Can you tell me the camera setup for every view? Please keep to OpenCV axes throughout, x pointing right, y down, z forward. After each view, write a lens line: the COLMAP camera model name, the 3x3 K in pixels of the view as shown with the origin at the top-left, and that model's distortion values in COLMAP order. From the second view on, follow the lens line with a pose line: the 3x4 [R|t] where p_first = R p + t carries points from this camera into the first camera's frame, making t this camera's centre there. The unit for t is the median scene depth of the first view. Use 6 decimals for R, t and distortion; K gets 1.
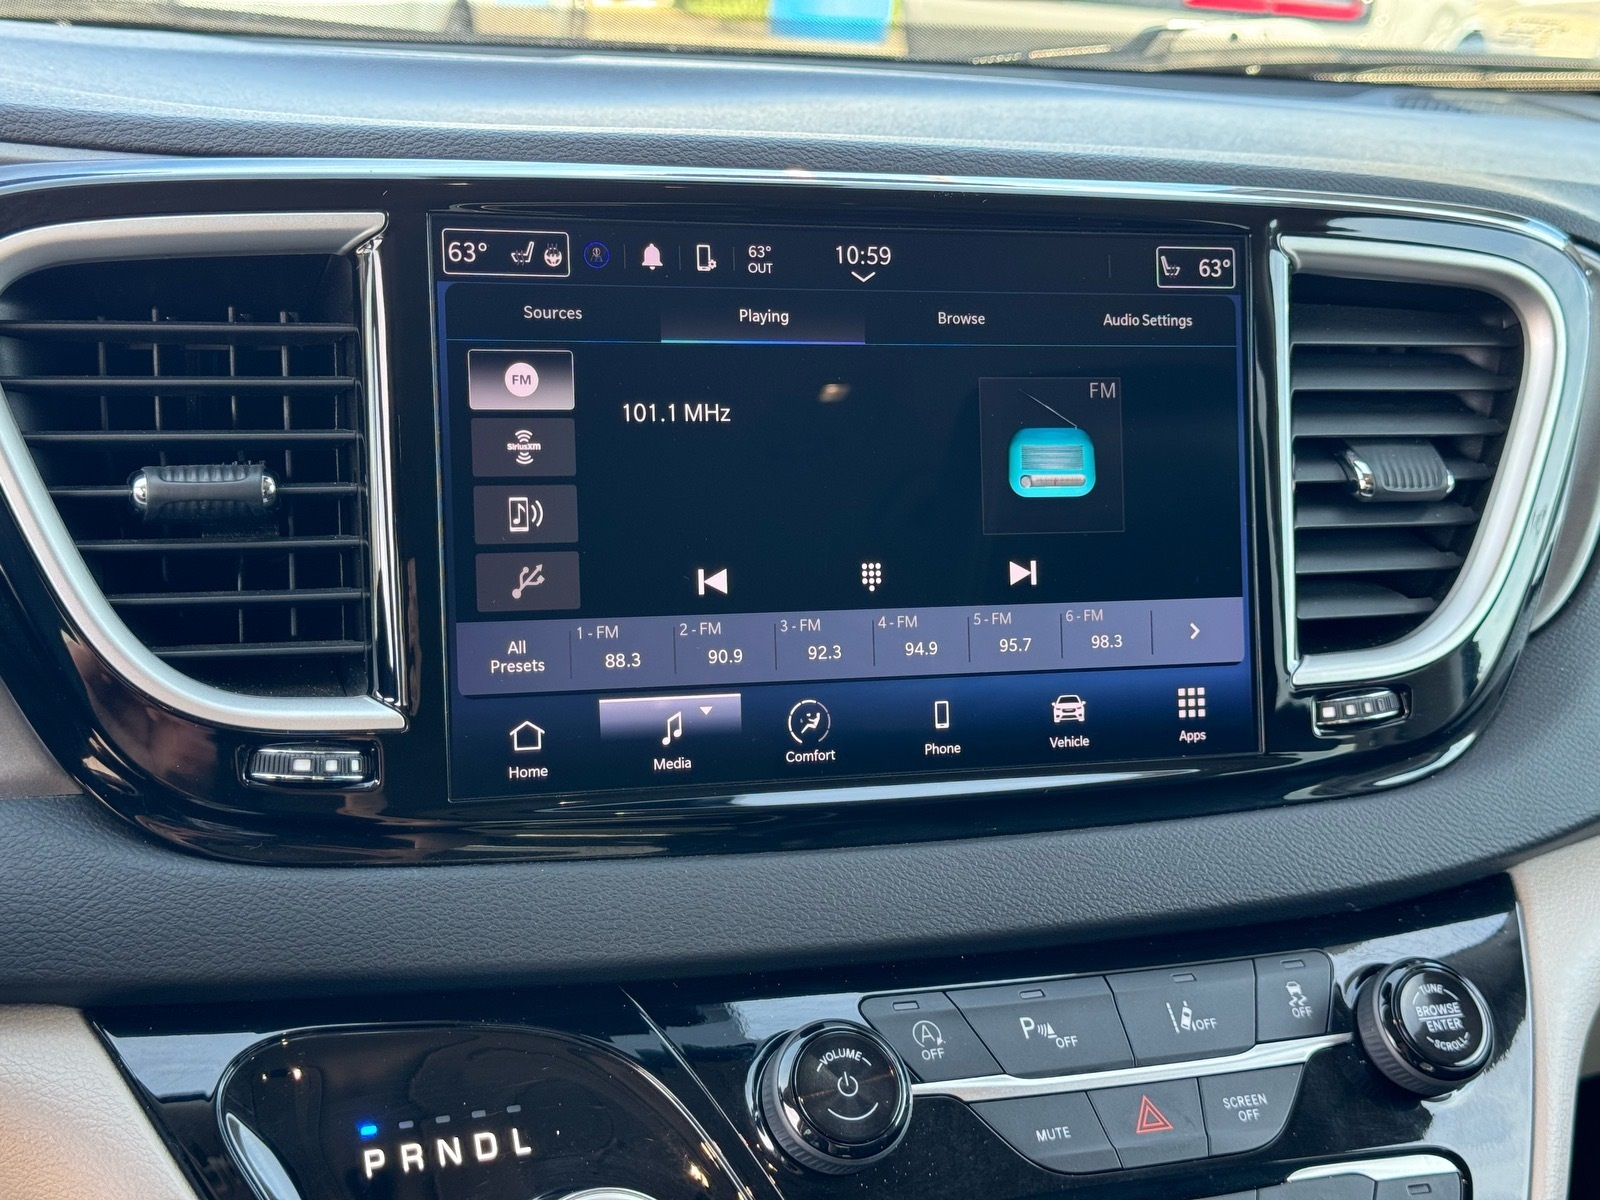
lens RADIAL K [[2305.1, 0, 800.0], [0, 2305.1, 600.0], [0, 0, 1]] dist [0.207828, -0.566099]
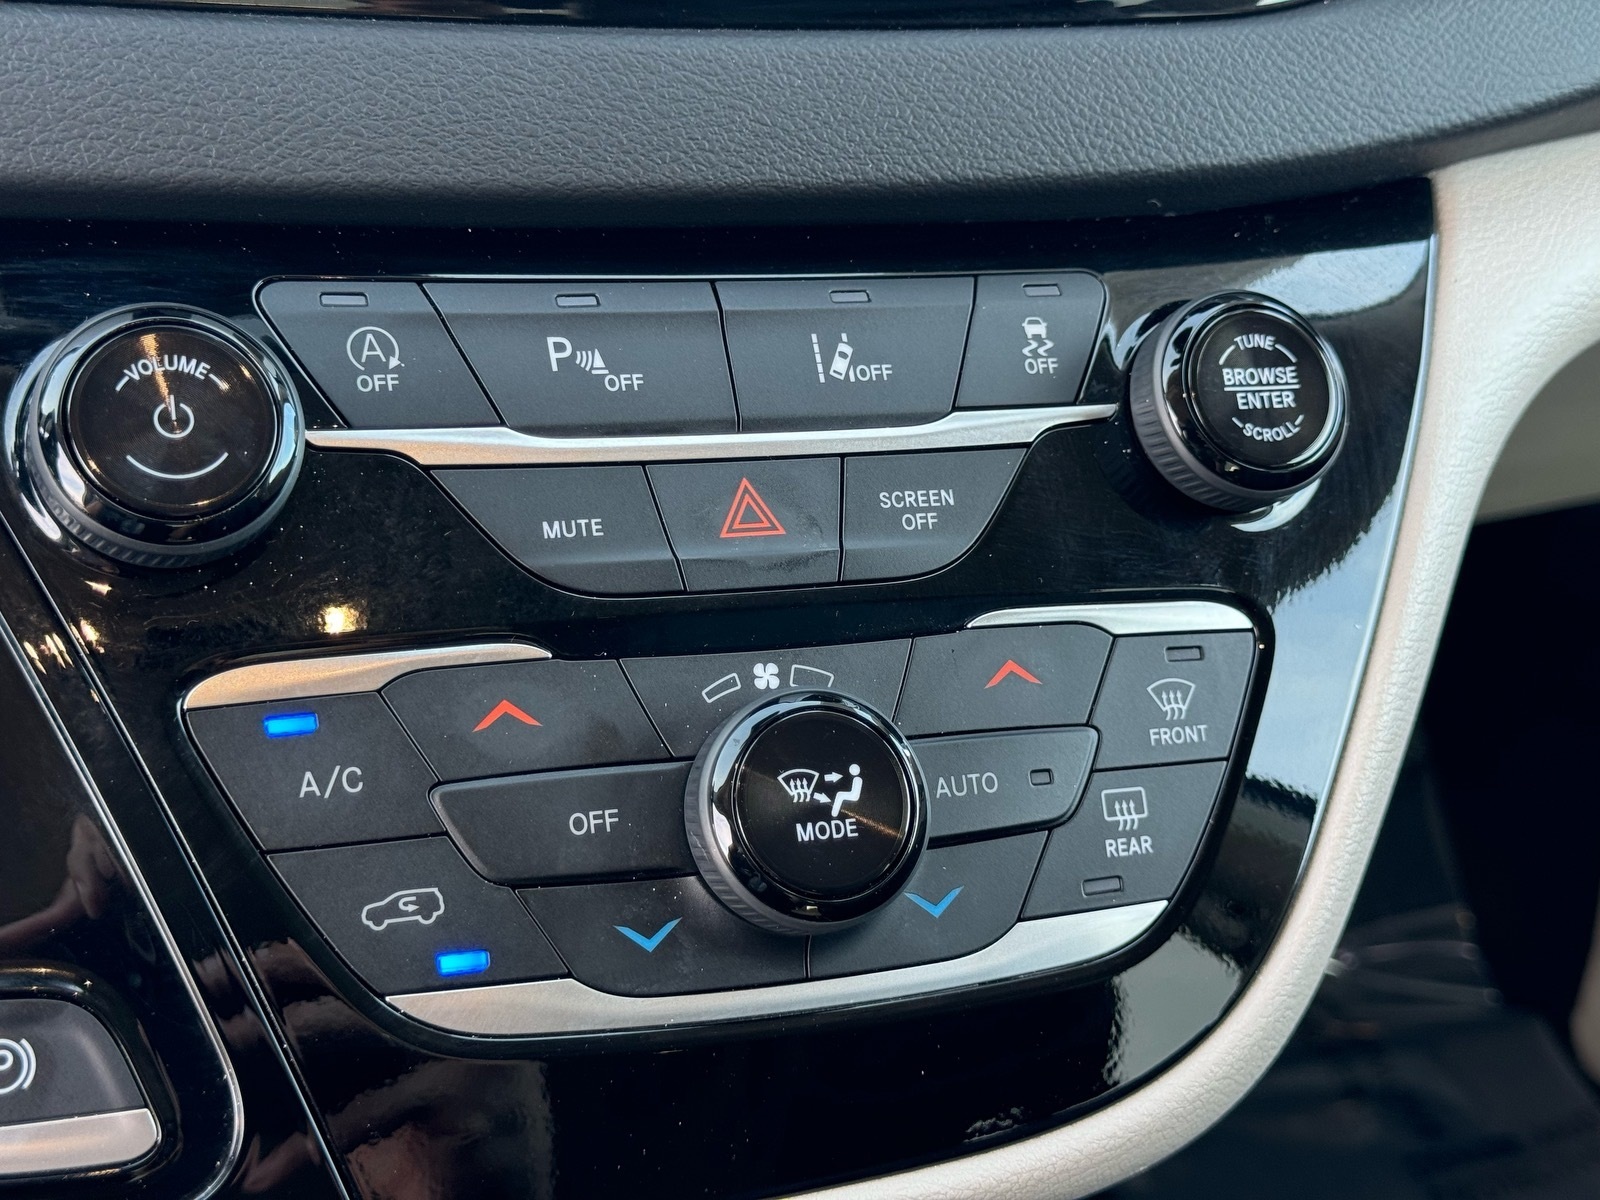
lens RADIAL K [[2305.1, 0, 800.0], [0, 2305.1, 600.0], [0, 0, 1]] dist [0.207828, -0.566099]
pose [[0.996964, 0.077824, 0.002534, 0.156864], [-0.075743, 0.961735, 0.263305, 0.081107], [0.018055, -0.262697, 0.964709, 0.399061]]
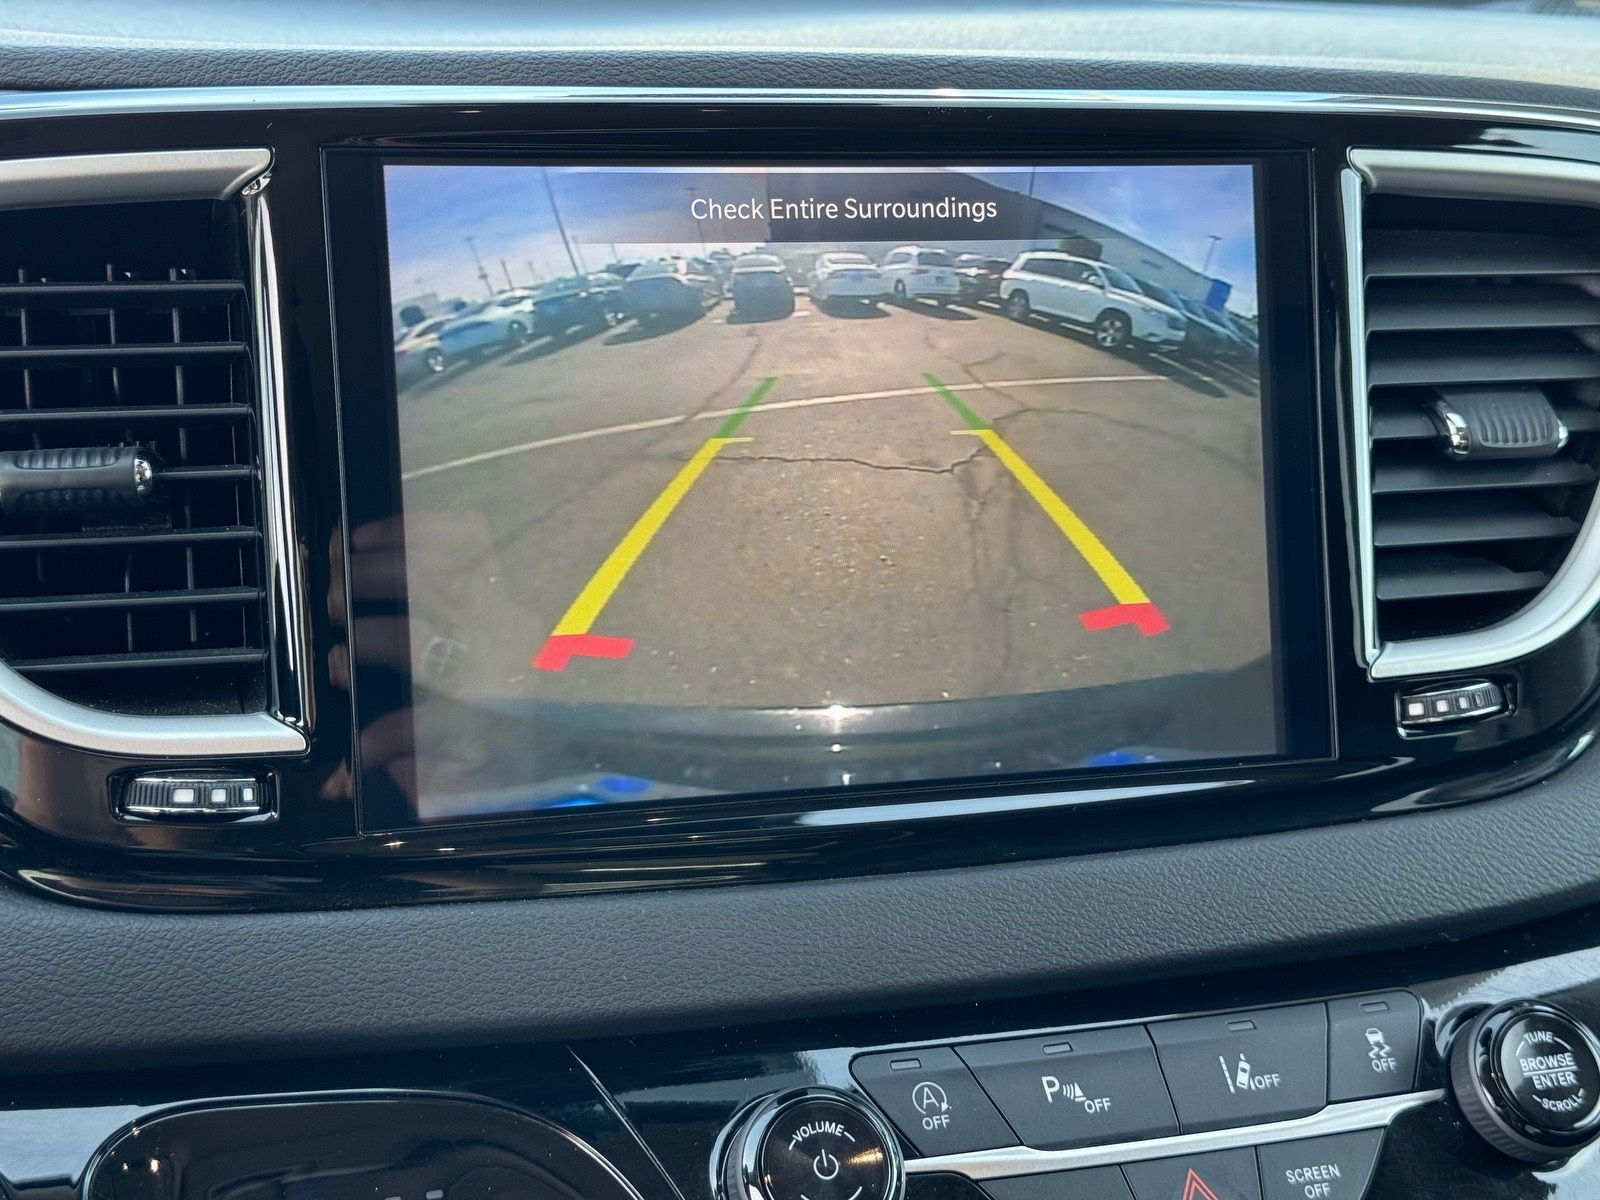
lens RADIAL K [[2305.1, 0, 800.0], [0, 2305.1, 600.0], [0, 0, 1]] dist [0.207828, -0.566099]
pose [[0.997295, -0.015936, -0.071760, 0.067776], [0.017258, 0.999692, 0.017840, -0.011413], [0.071454, -0.019030, 0.997262, 0.140861]]
